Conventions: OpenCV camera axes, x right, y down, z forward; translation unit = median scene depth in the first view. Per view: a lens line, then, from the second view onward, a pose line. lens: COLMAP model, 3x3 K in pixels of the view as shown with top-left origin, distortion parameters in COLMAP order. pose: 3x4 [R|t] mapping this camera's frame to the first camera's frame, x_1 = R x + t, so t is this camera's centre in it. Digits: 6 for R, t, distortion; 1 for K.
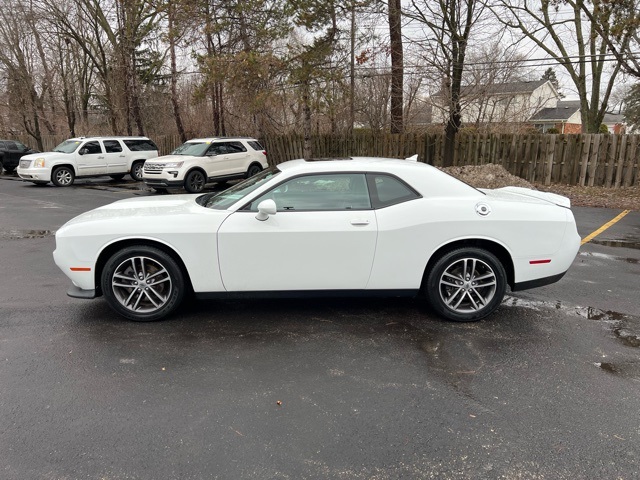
lens RADIAL K [[479.1, 0, 317.7], [0, 479.1, 240.0], [0, 0, 1]] dist [0.035348, -0.035290]
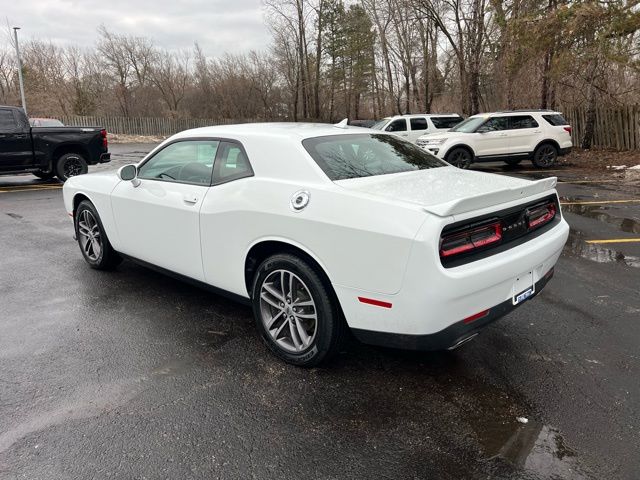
lens RADIAL K [[479.1, 0, 320.6], [0, 479.1, 241.2], [0, 0, 1]] dist [0.035348, -0.035290]
pose [[0.693657, 0.158649, -0.702616, 0.228081], [-0.129996, 0.986999, 0.094523, -0.020223], [0.708477, 0.025771, 0.705263, 0.157677]]
